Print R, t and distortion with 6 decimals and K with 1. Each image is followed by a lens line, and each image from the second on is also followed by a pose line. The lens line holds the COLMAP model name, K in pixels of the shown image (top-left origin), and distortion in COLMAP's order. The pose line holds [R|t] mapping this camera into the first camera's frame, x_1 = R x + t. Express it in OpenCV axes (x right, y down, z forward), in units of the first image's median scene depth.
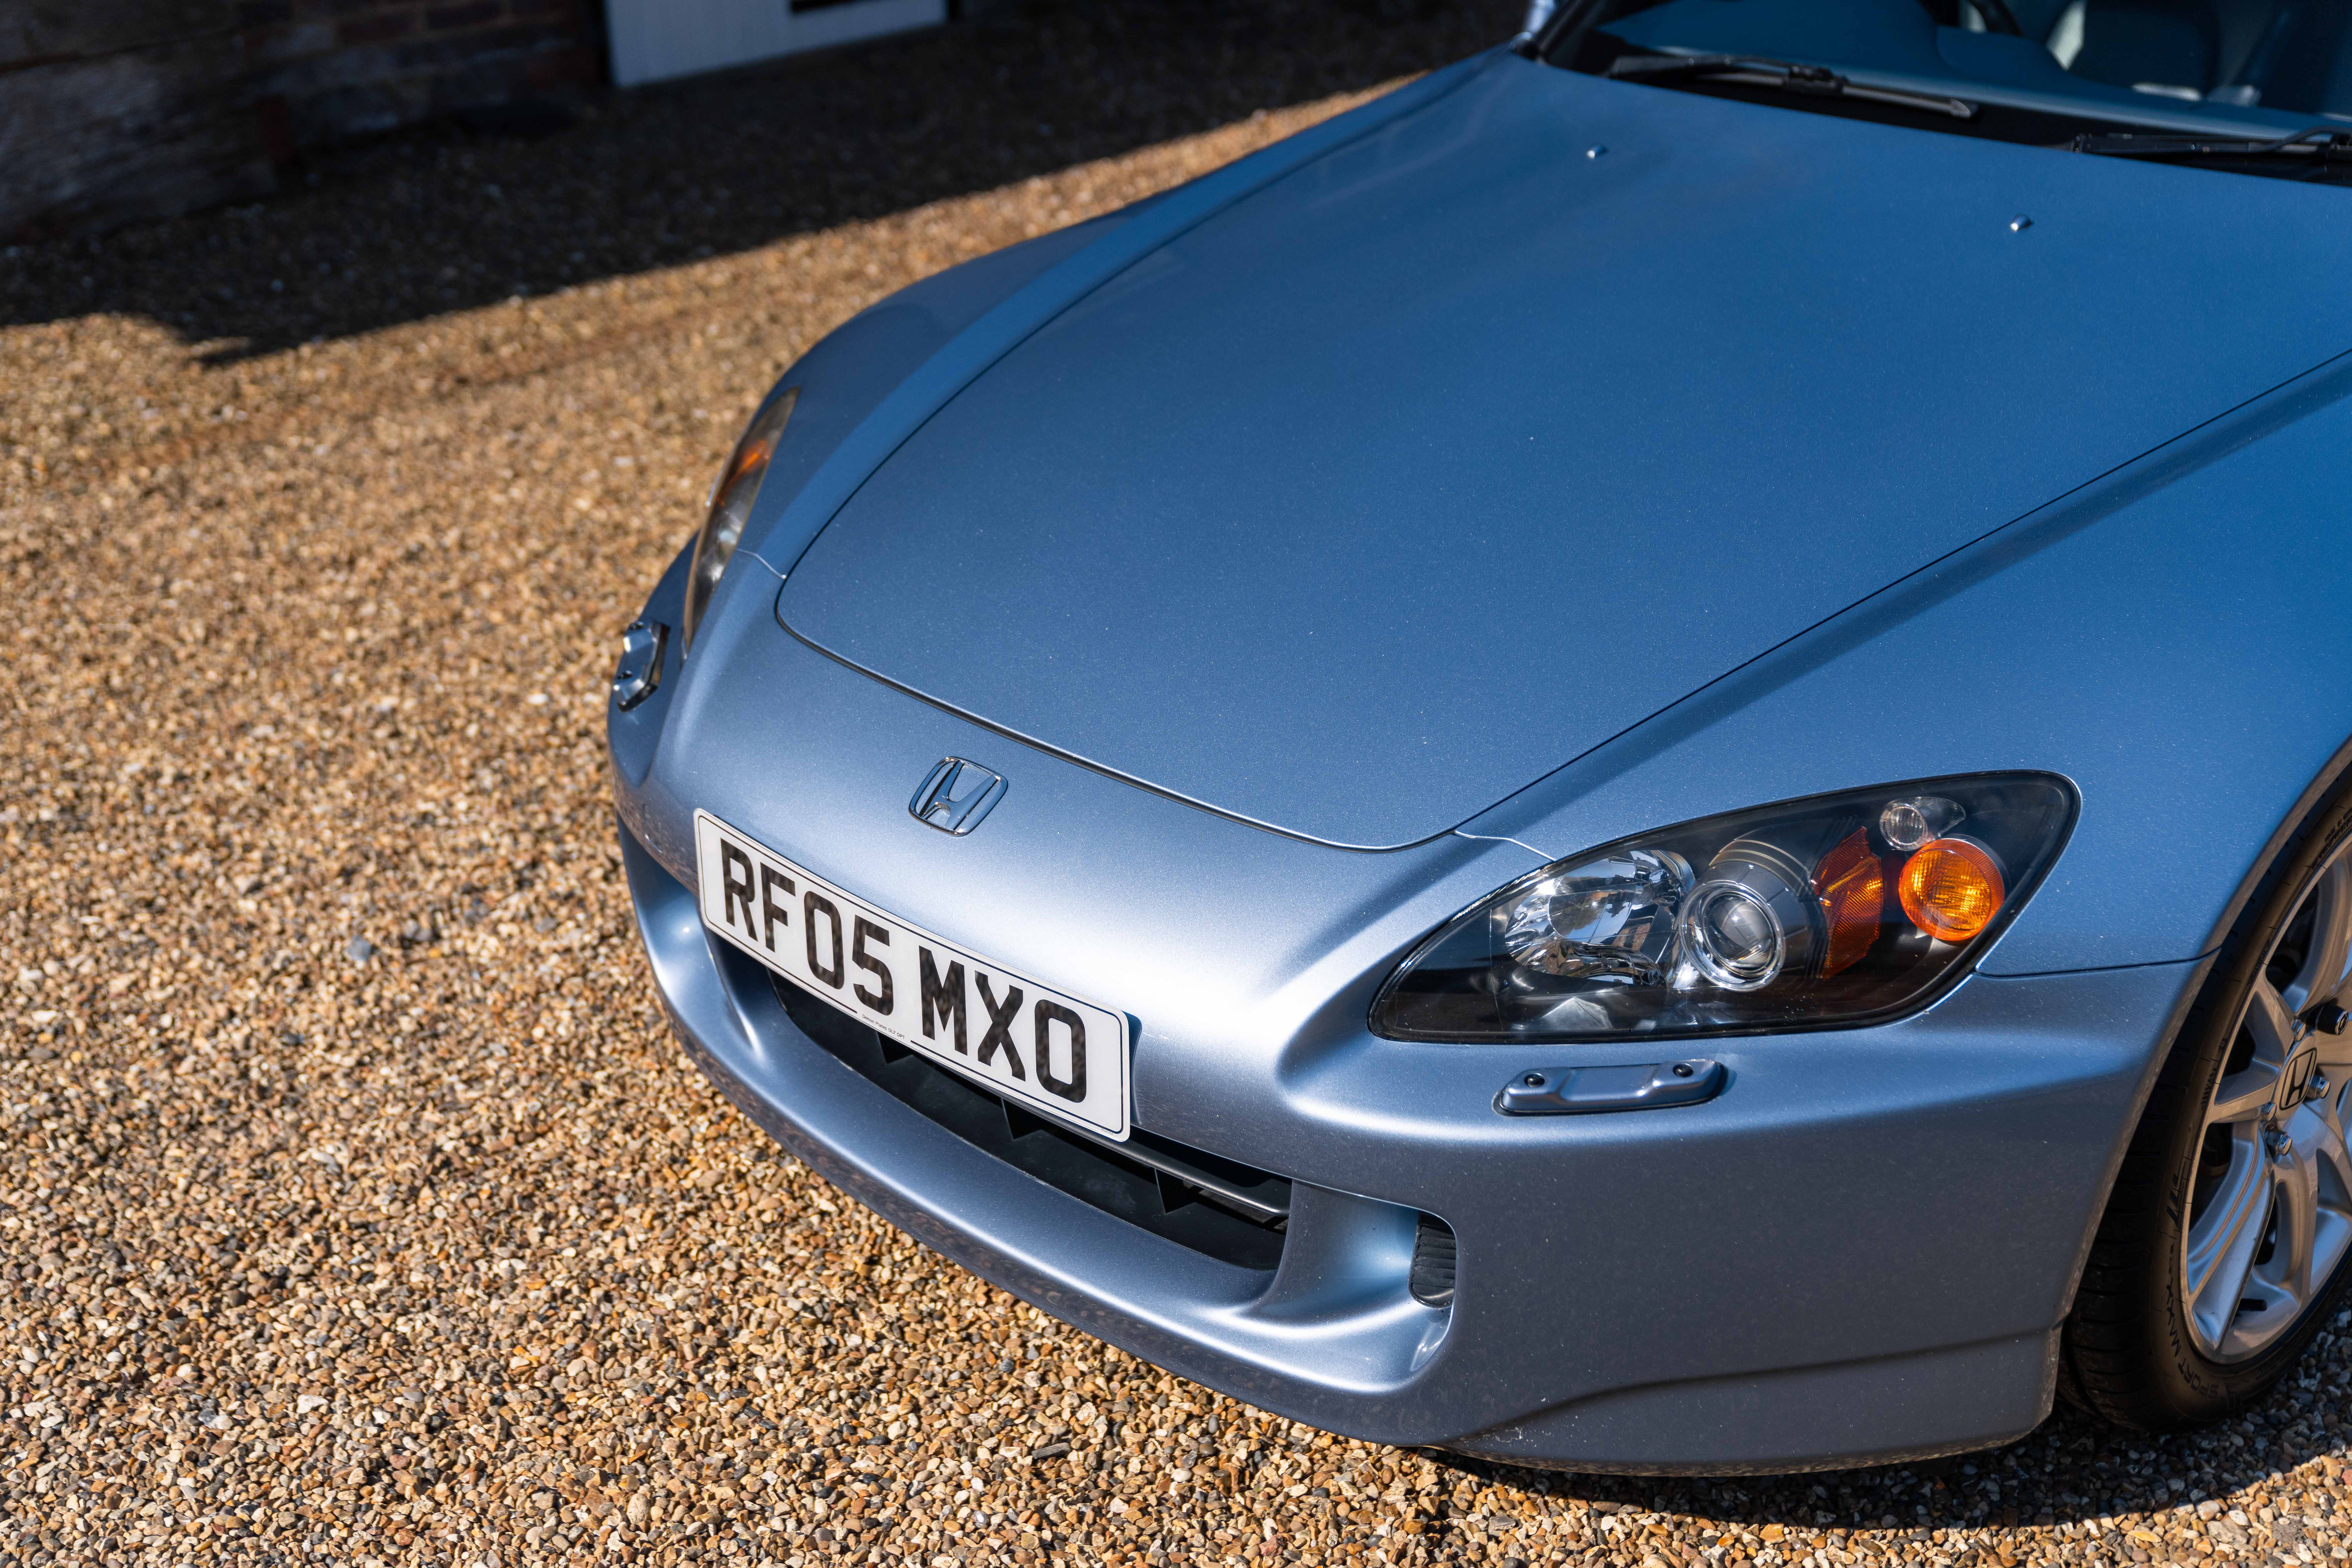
lens RADIAL K [[2769.5, 0, 1176.0], [0, 2769.5, 784.0], [0, 0, 1]] dist [0.011017, 0.009353]
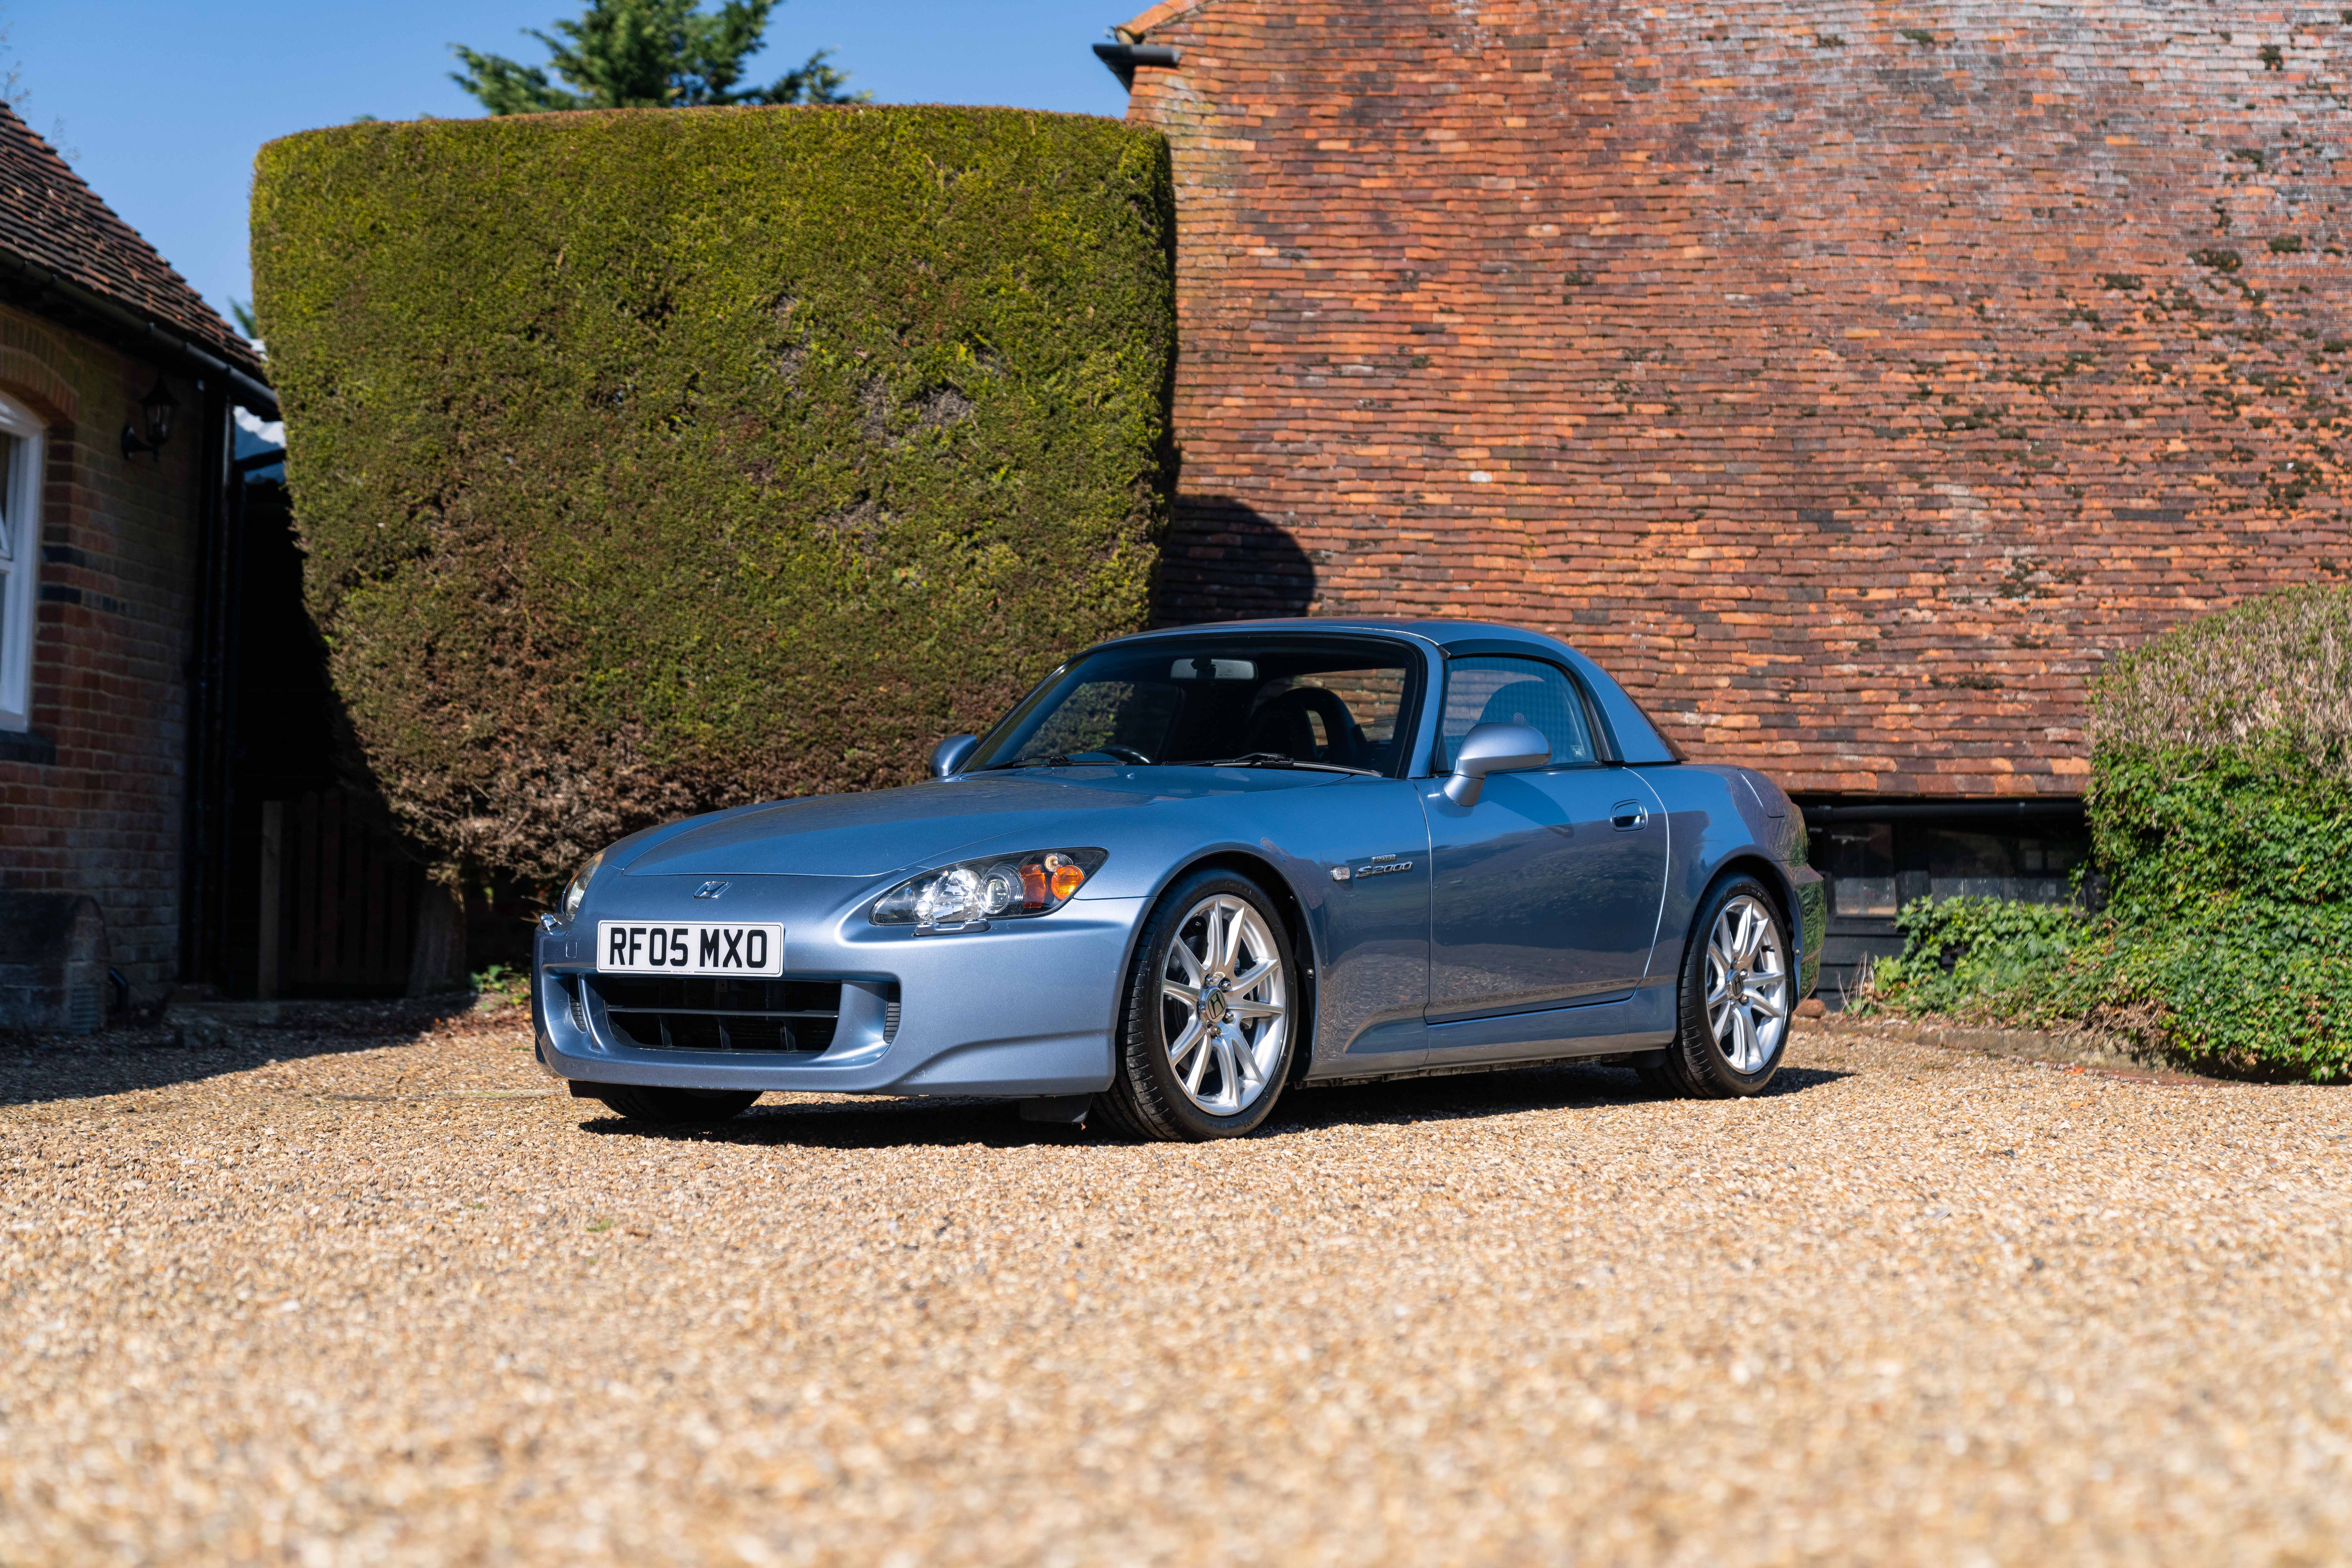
lens RADIAL K [[3724.7, 0, 1183.2], [0, 3724.7, 774.4], [0, 0, 1]] dist [0.006989, 0.024812]
pose [[0.986140, 0.035296, 0.162115, -0.219788], [0.043026, 0.889276, -0.455343, 1.574587], [-0.160237, 0.456007, 0.875432, -2.286320]]
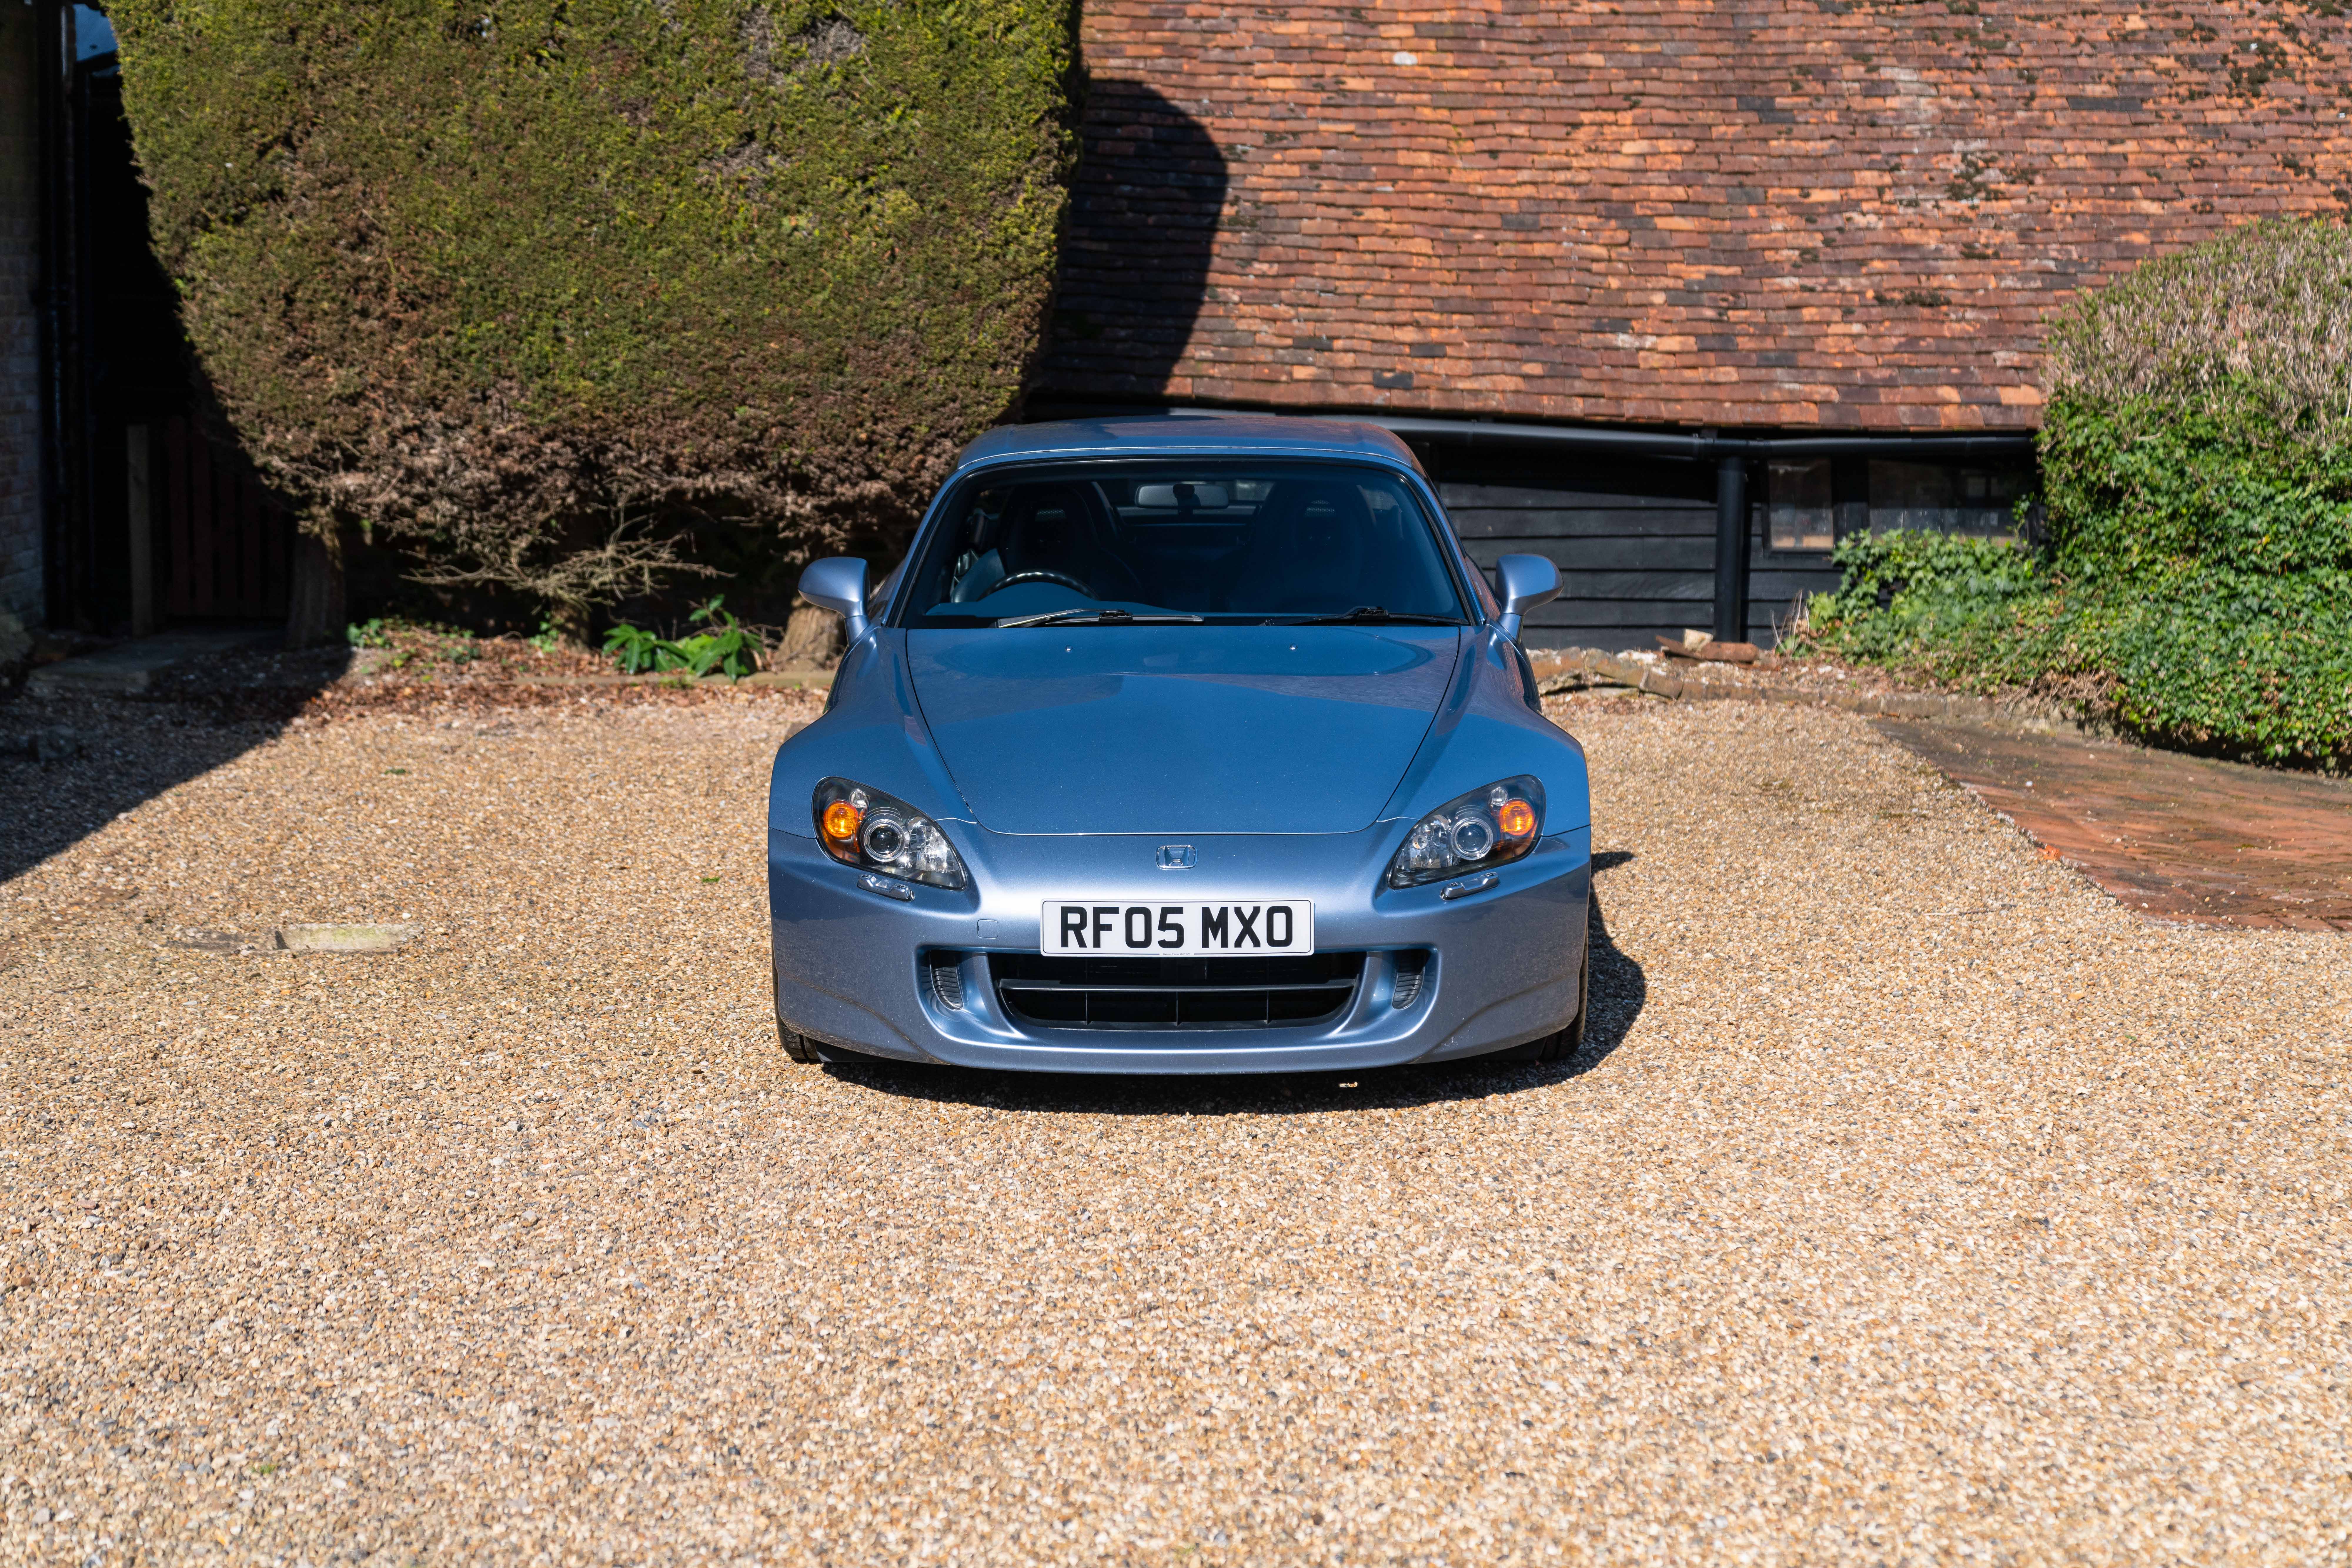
lens RADIAL K [[3524.5, 0, 1165.8], [0, 3524.5, 777.7], [0, 0, 1]] dist [0.011813, 0.002891]
pose [[0.982401, -0.000017, 0.186786, -0.134885], [0.054215, 0.956976, -0.285057, 0.801323], [-0.178744, 0.290167, 0.940135, -1.914326]]
